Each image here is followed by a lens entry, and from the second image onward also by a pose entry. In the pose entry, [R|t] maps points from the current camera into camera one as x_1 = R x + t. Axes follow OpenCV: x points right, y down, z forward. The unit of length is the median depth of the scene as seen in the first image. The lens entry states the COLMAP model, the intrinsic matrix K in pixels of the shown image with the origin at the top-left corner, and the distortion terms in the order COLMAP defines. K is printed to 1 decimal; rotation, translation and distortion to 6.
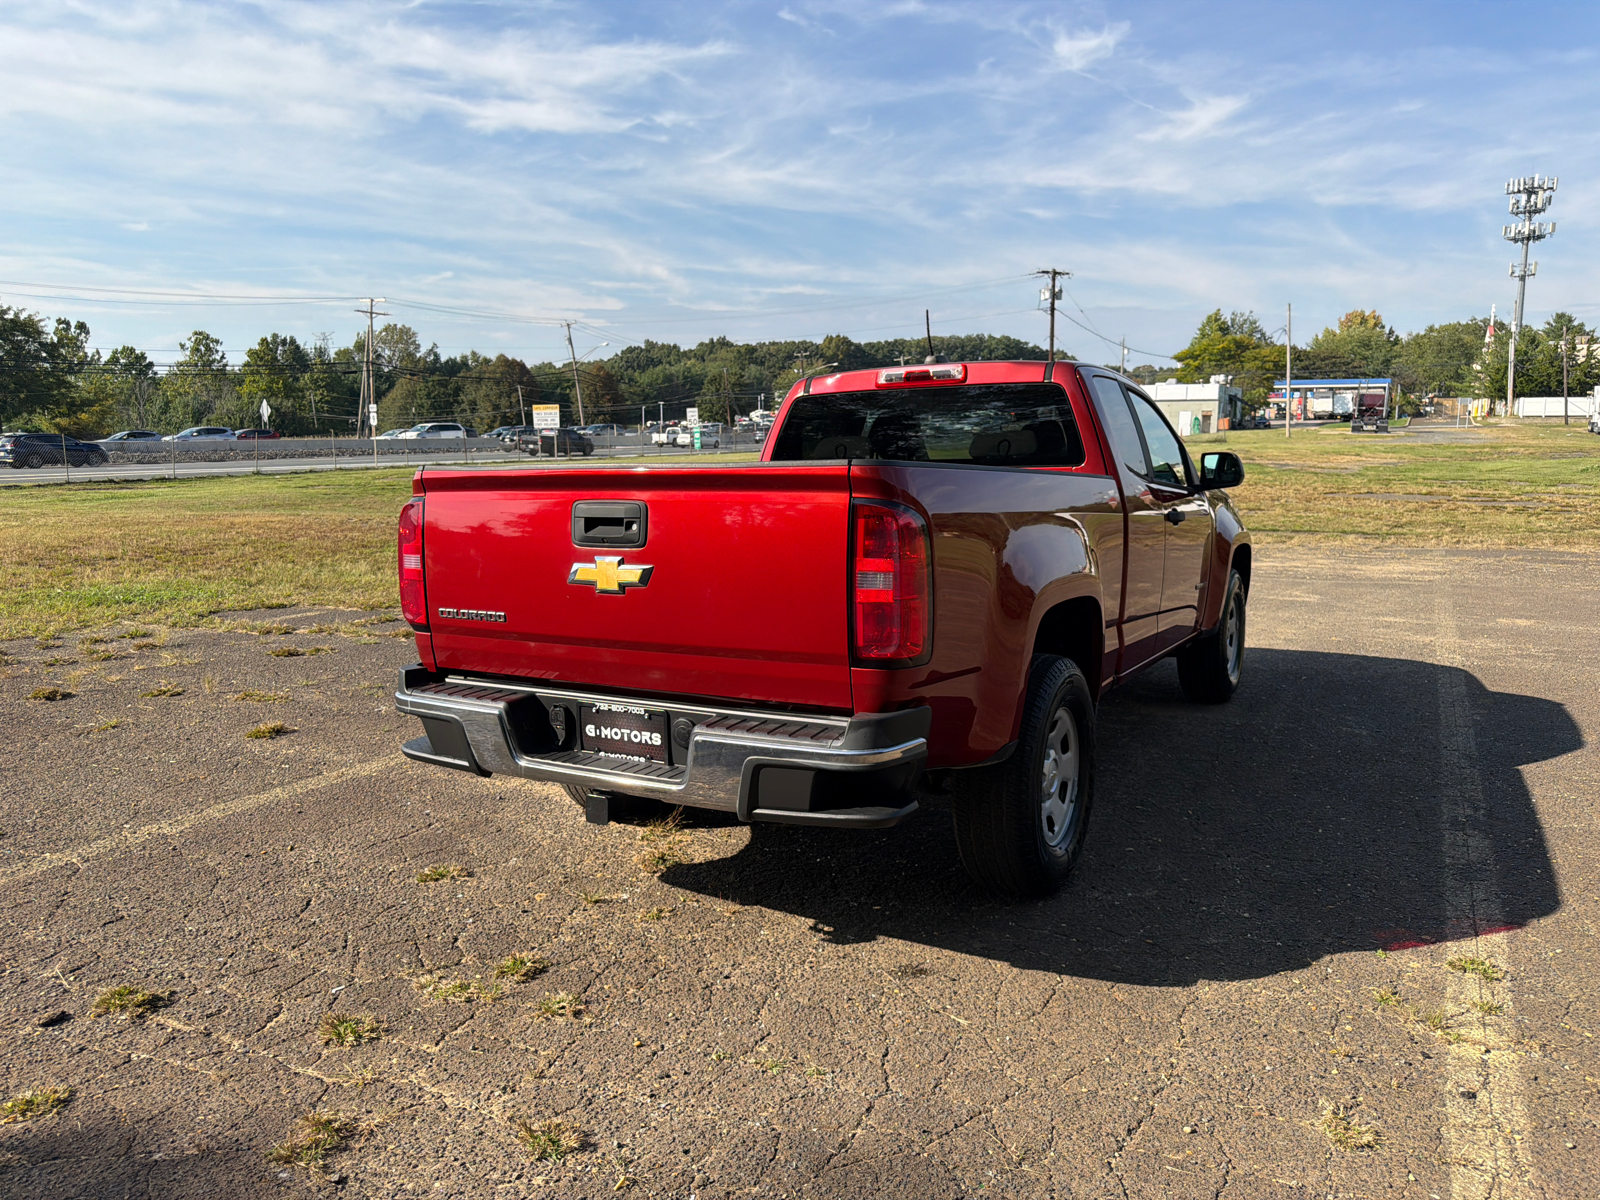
lens RADIAL K [[1150.9, 0, 797.6], [0, 1150.9, 595.7], [0, 0, 1]] dist [0.026613, -0.037370]
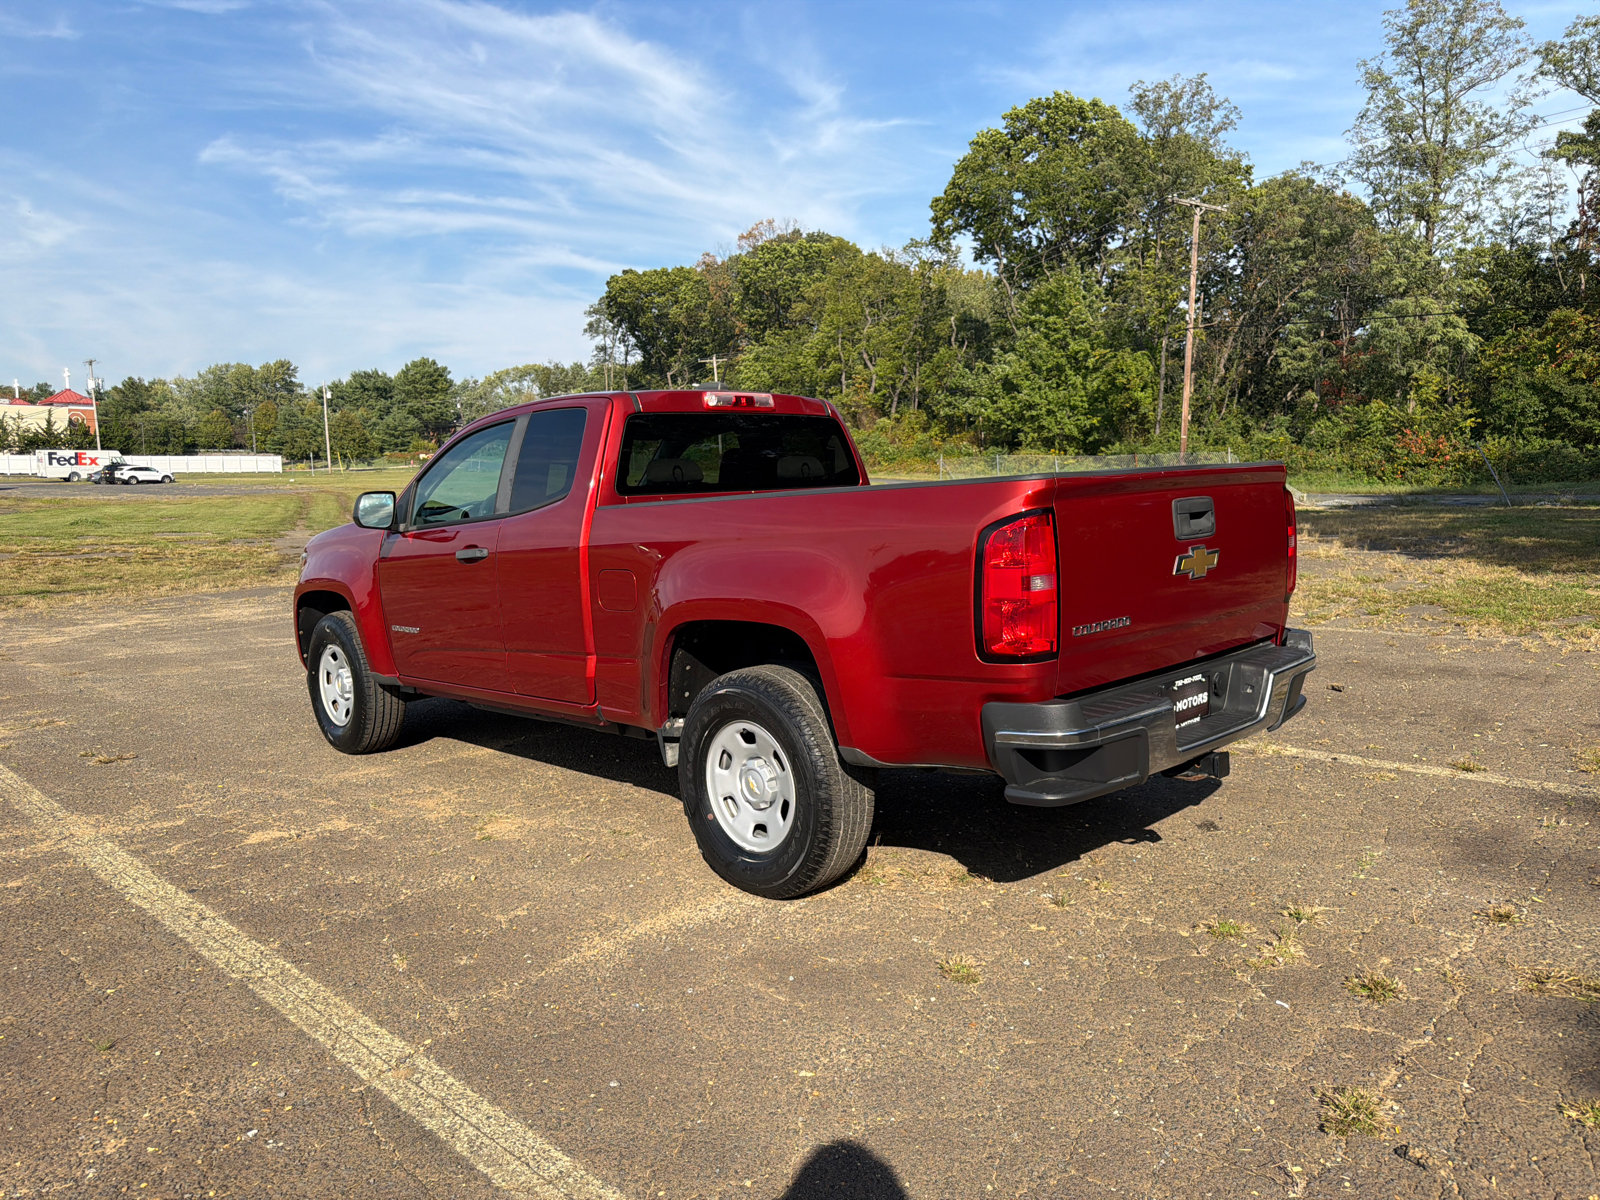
lens RADIAL K [[1150.9, 0, 813.2], [0, 1150.9, 628.7], [0, 0, 1]] dist [0.026613, -0.037370]
pose [[0.247396, -0.118918, 0.961589, -0.083752], [0.143536, 0.985987, 0.085006, -0.006388], [-0.958224, 0.116993, 0.260998, 0.065785]]
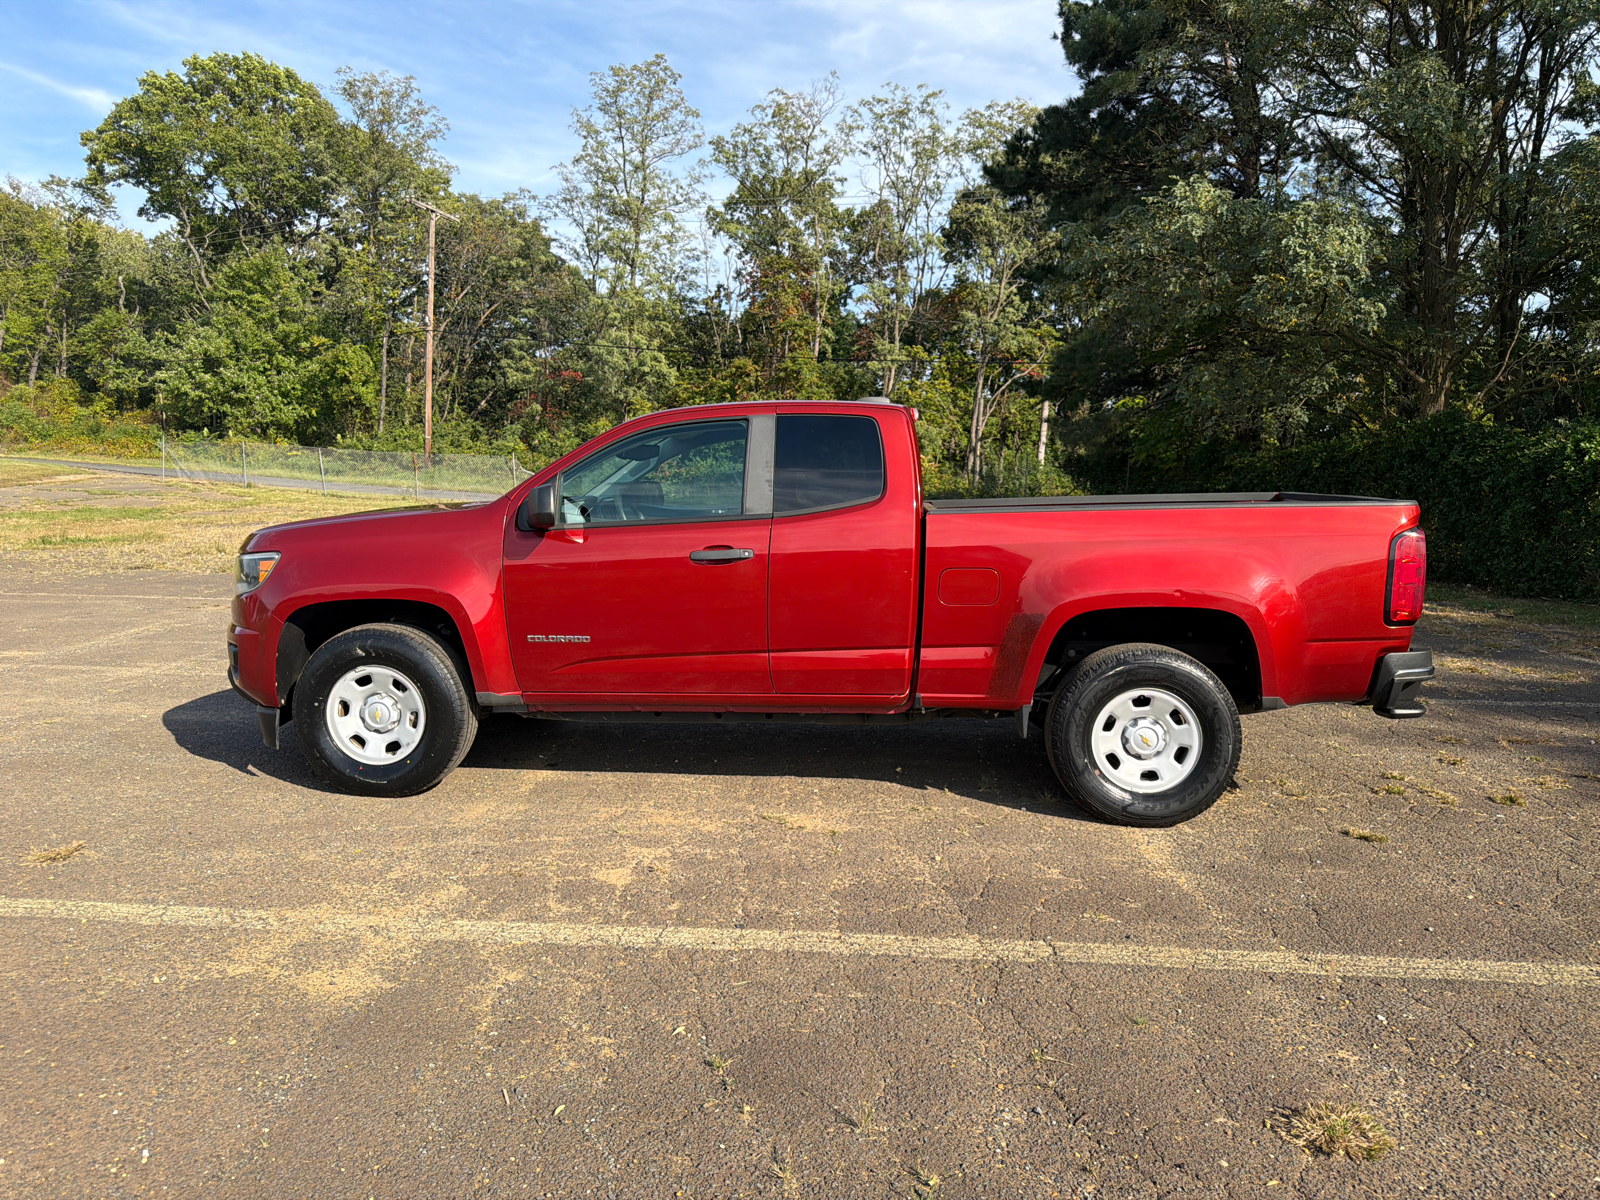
lens RADIAL K [[1145.5, 0, 806.8], [0, 1145.5, 620.5], [0, 0, 1]] dist [0.023727, -0.032646]
pose [[-0.454665, -0.110221, 0.883816, -0.083166], [0.091056, 0.981362, 0.169228, -0.018462], [-0.885996, 0.157419, -0.436154, 0.153592]]
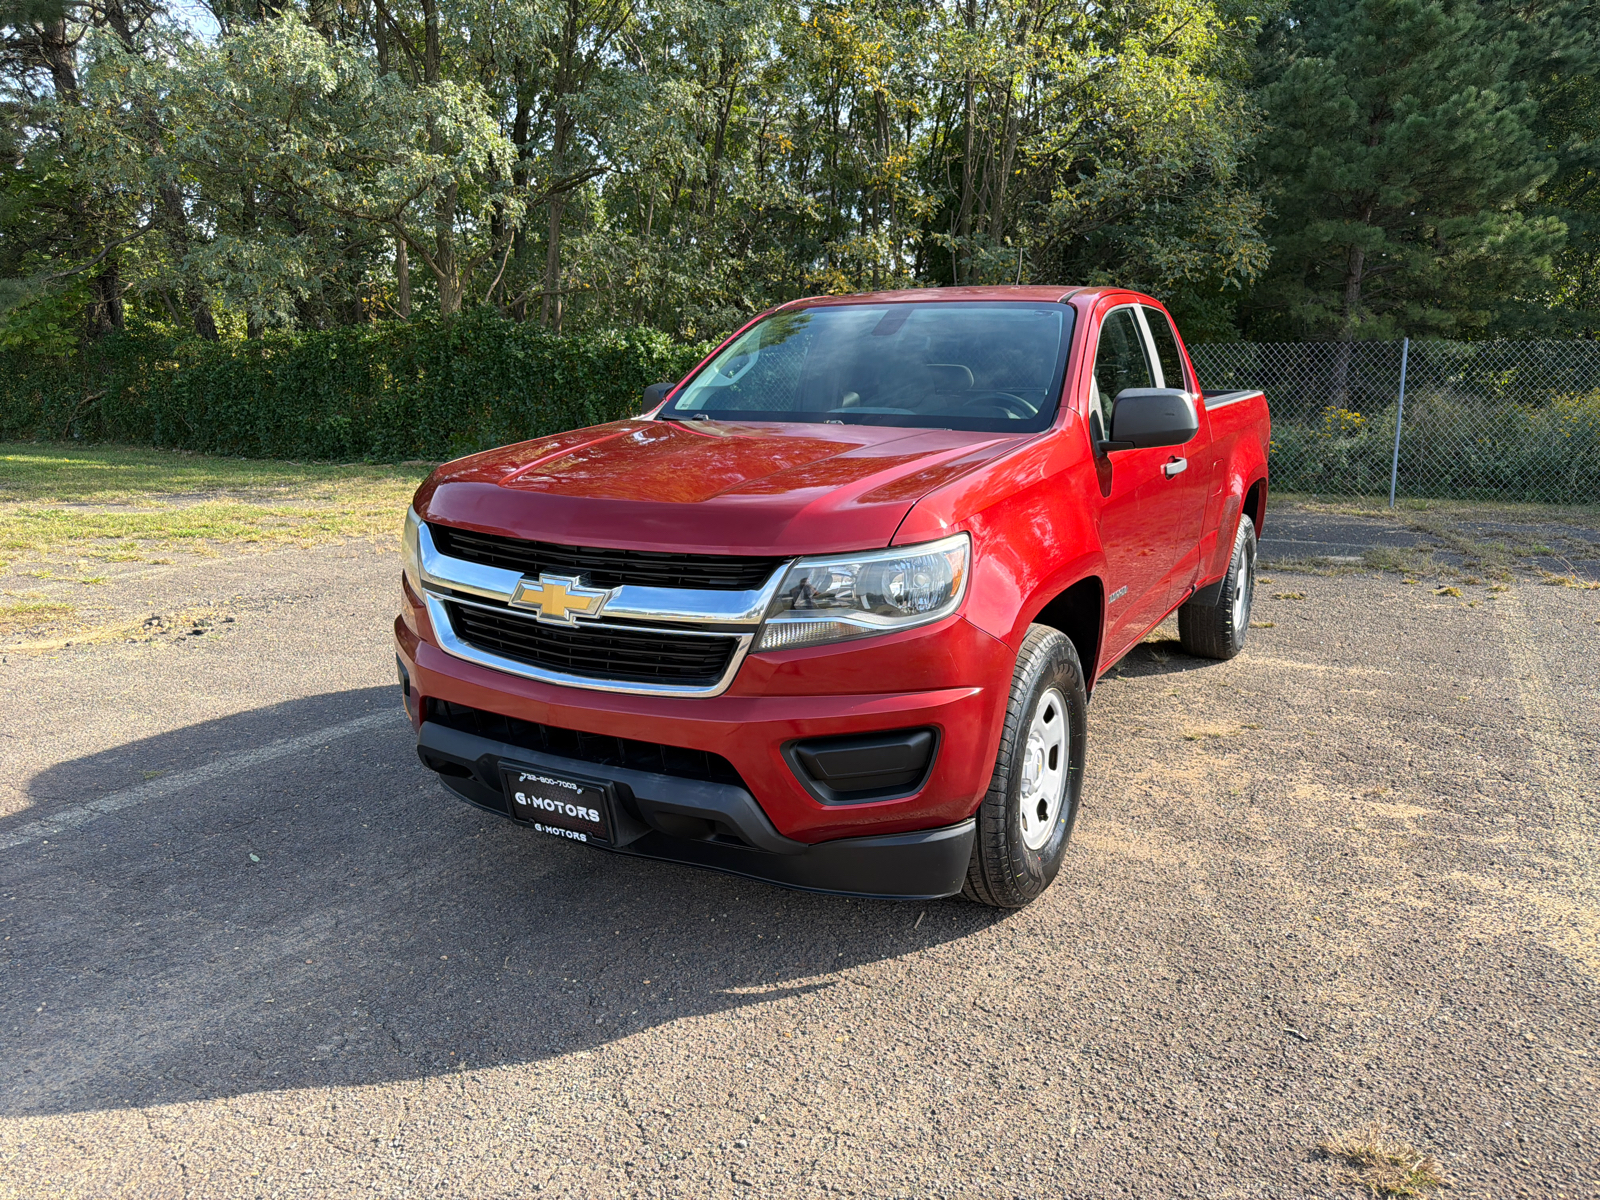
lens RADIAL K [[1145.5, 0, 785.6], [0, 1145.5, 609.3], [0, 0, 1]] dist [0.023727, -0.032646]
pose [[-0.998666, 0.010024, -0.050643, 0.035274], [-0.005937, 0.952159, 0.305547, -0.023830], [0.051283, 0.305440, -0.950829, 0.198815]]
